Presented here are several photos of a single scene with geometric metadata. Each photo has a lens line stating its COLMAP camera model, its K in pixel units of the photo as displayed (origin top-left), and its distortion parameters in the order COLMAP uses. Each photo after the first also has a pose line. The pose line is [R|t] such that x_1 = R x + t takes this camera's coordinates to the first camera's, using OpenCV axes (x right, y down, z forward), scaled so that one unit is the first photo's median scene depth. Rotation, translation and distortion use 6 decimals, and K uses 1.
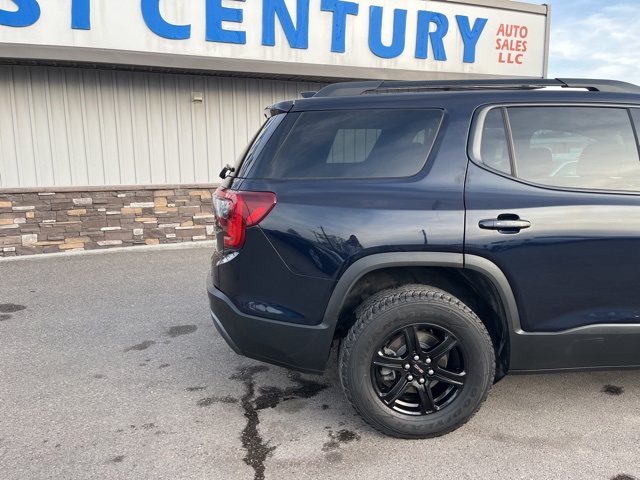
lens RADIAL K [[486.0, 0, 313.7], [0, 486.0, 239.7], [0, 0, 1]] dist [0.055630, -0.066396]
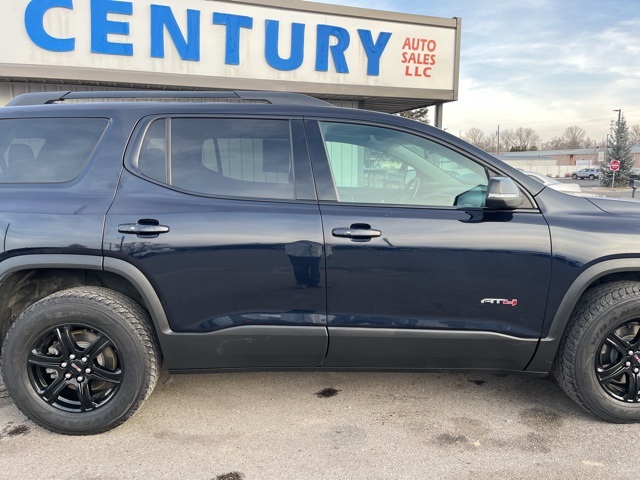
lens RADIAL K [[480.6, 0, 319.4], [0, 480.6, 243.7], [0, 0, 1]] dist [0.087615, -0.123944]
pose [[0.999748, 0.009190, -0.020497, 0.271919], [-0.009451, 0.999874, -0.012715, 0.003576], [0.020378, 0.012905, 0.999709, -0.009985]]
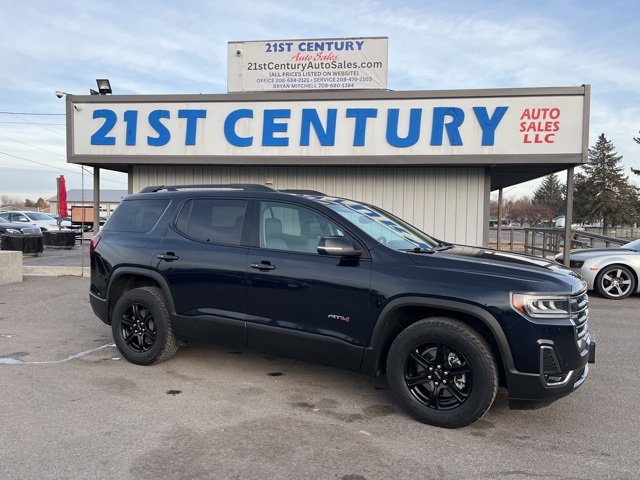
lens RADIAL K [[493.6, 0, 320.0], [0, 493.6, 240.0], [0, 0, 1]] dist [0.024973, -0.000963]
pose [[0.861002, 0.042138, -0.506853, 0.677005], [-0.109614, 0.988516, -0.104023, 0.014769], [0.496649, 0.145122, 0.855733, -0.152672]]
